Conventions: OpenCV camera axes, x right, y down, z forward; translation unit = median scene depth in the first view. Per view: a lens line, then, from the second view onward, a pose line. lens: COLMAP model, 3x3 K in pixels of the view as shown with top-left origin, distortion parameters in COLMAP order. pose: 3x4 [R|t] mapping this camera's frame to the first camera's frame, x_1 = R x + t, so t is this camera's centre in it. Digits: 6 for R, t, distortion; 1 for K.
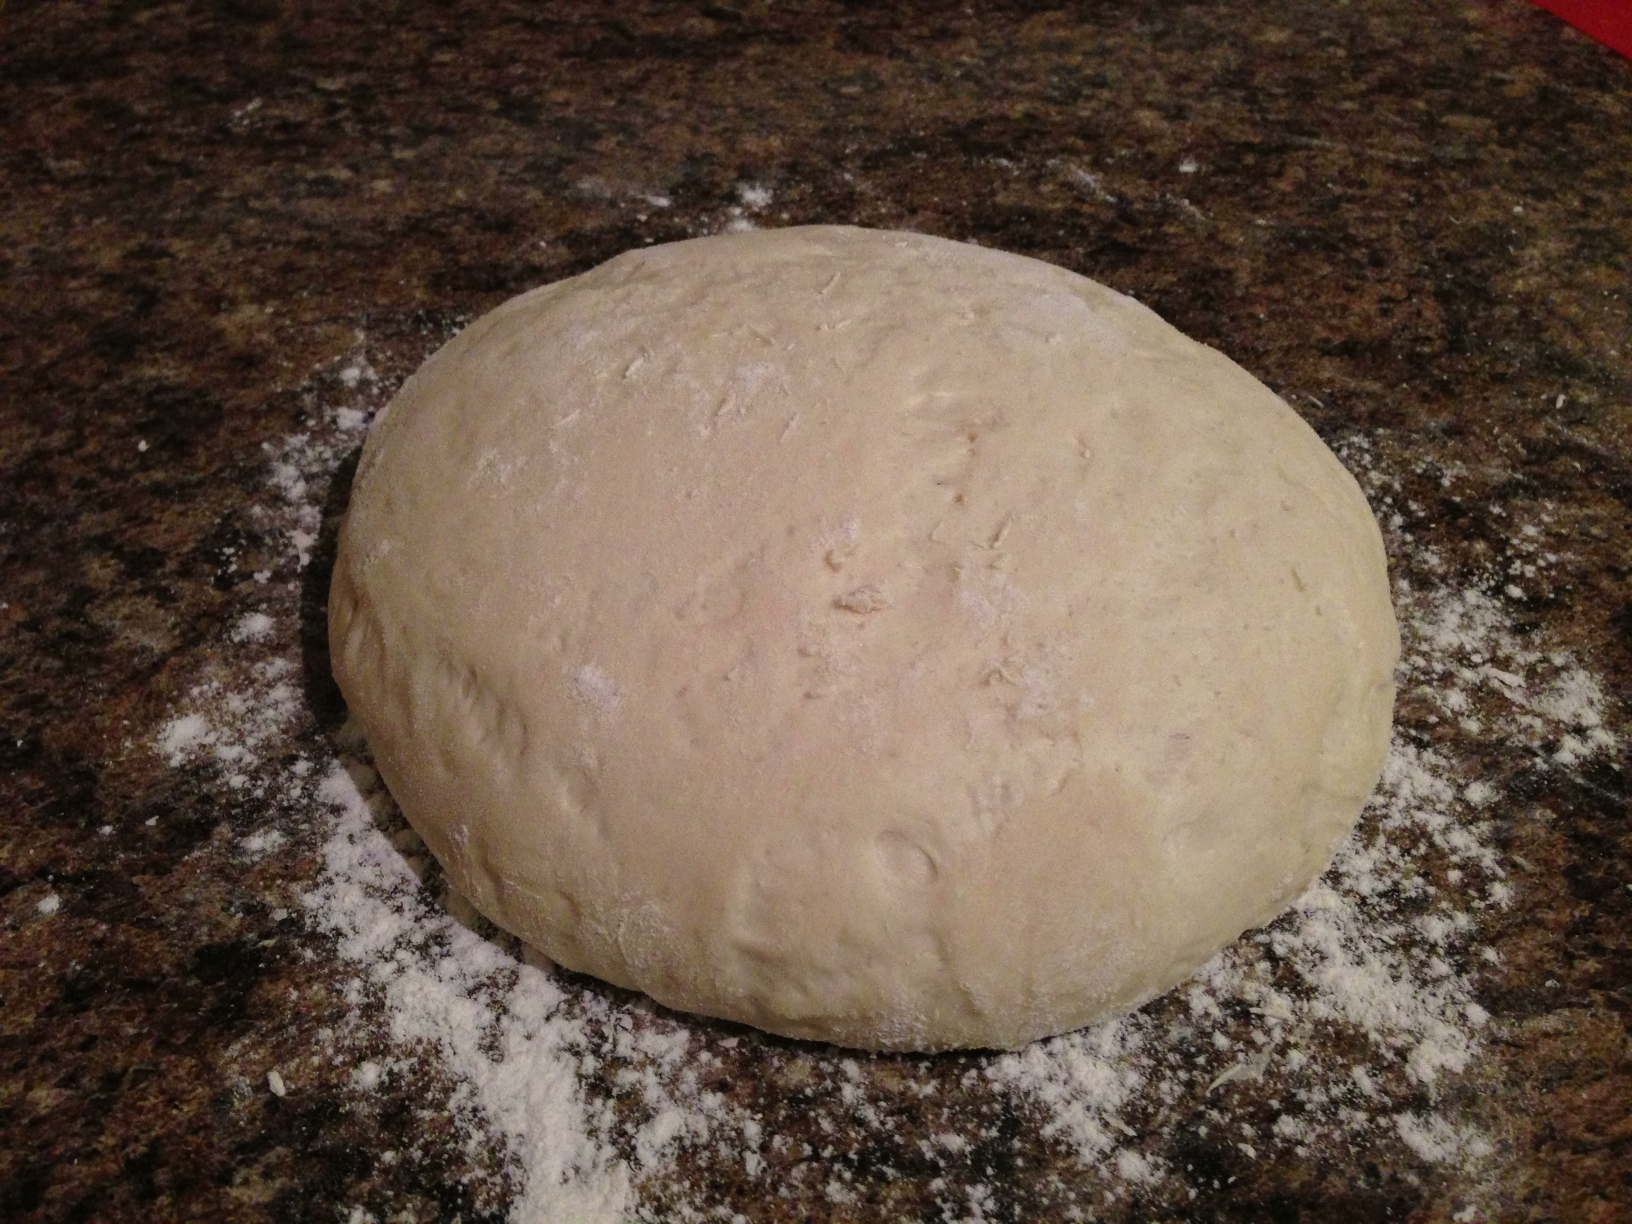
lens RADIAL K [[1485.7, 0, 805.7], [0, 1485.7, 611.5], [0, 0, 1]] dist [0.158520, -0.324618]
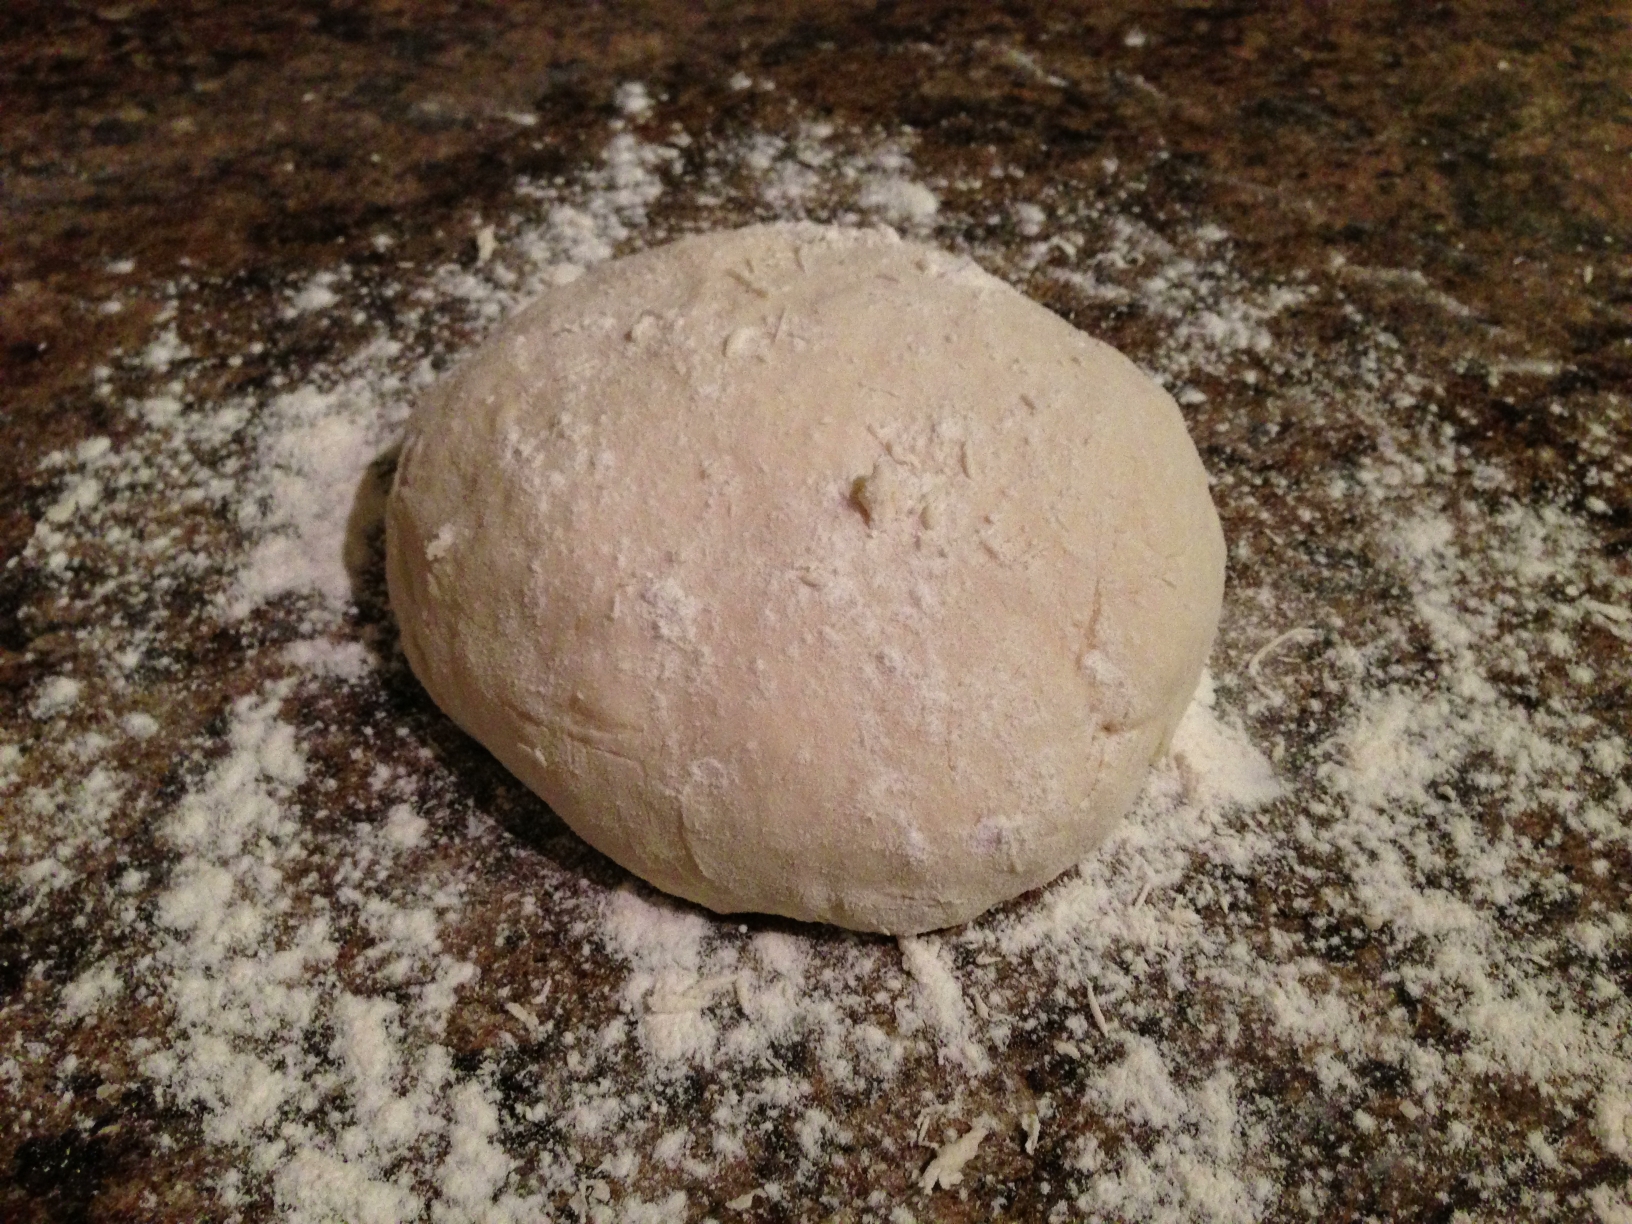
lens RADIAL K [[1485.7, 0, 805.7], [0, 1485.7, 611.5], [0, 0, 1]] dist [0.158520, -0.324618]
pose [[0.993362, -0.092535, 0.068339, -0.037939], [0.089879, 0.995110, 0.040970, -0.033224], [-0.071796, -0.034556, 0.996821, 0.222181]]
